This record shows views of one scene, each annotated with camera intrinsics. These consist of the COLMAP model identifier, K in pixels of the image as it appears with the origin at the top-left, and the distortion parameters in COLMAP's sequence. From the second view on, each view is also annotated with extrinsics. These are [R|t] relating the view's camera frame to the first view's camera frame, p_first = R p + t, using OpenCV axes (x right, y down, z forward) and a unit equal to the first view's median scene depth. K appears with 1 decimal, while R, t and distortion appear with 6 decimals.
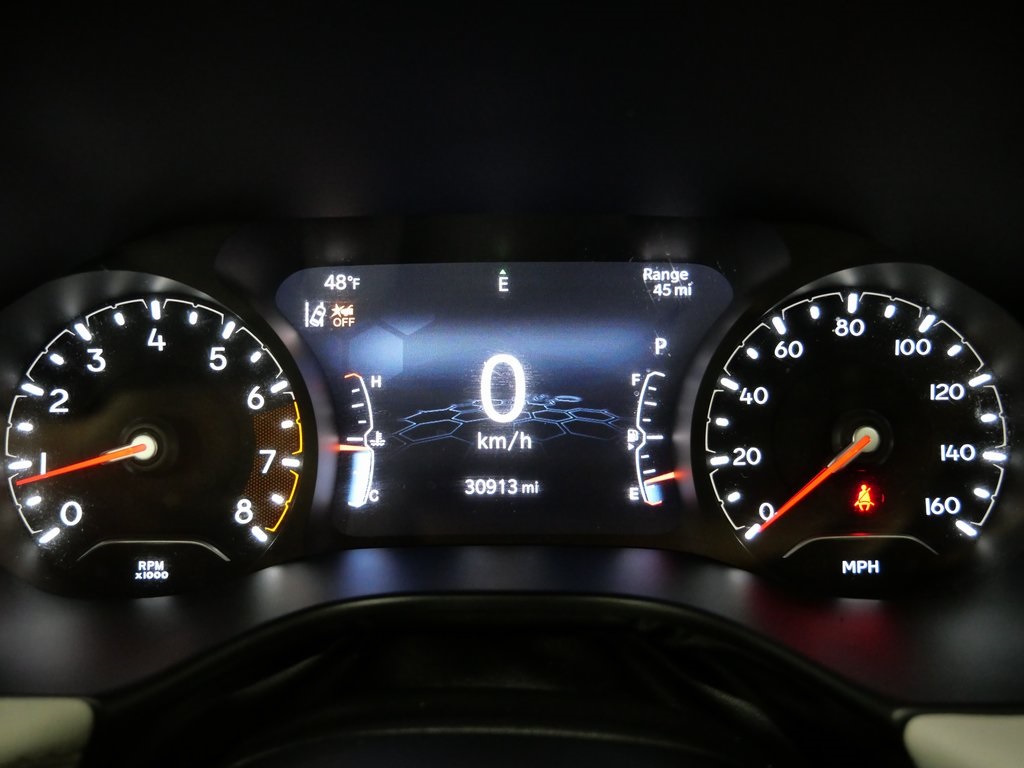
lens RADIAL K [[1193.6, 0, 487.2], [0, 1193.6, 378.5], [0, 0, 1]] dist [0.036524, 0.000000]
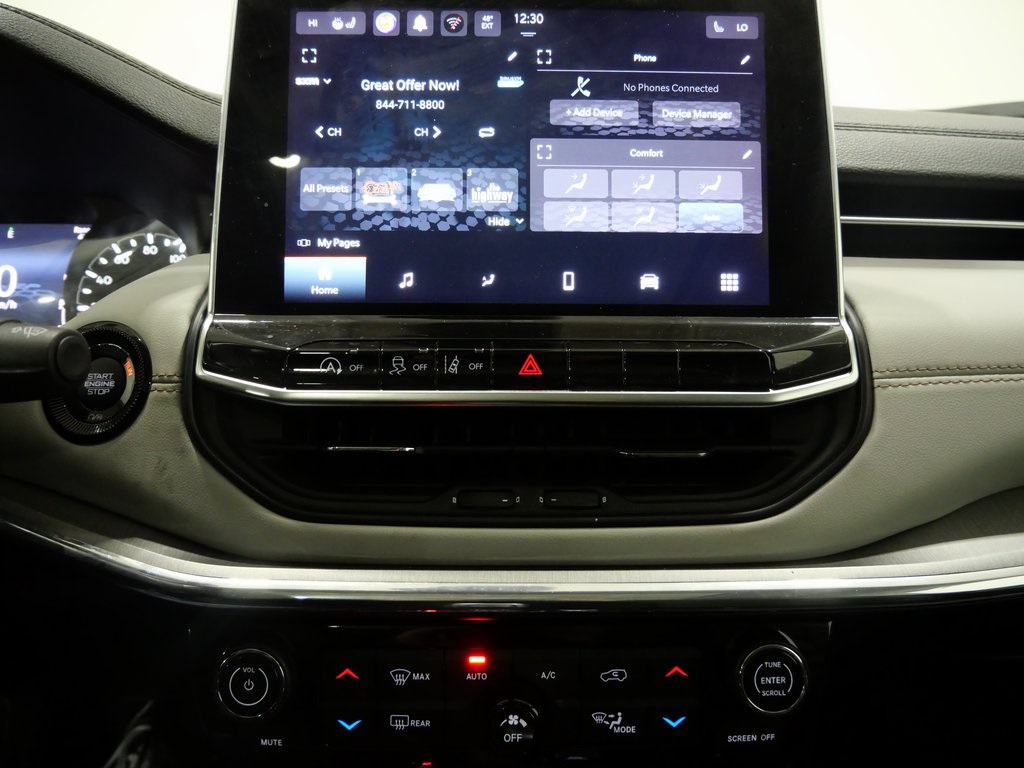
lens RADIAL K [[777.6, 0, 513.3], [0, 777.6, 381.4], [0, 0, 1]] dist [-0.037206, -0.004540]
pose [[0.998978, 0.008422, 0.044408, 0.899488], [-0.005534, 0.997885, -0.064762, 0.282895], [-0.044860, 0.064450, 0.996912, -0.418564]]
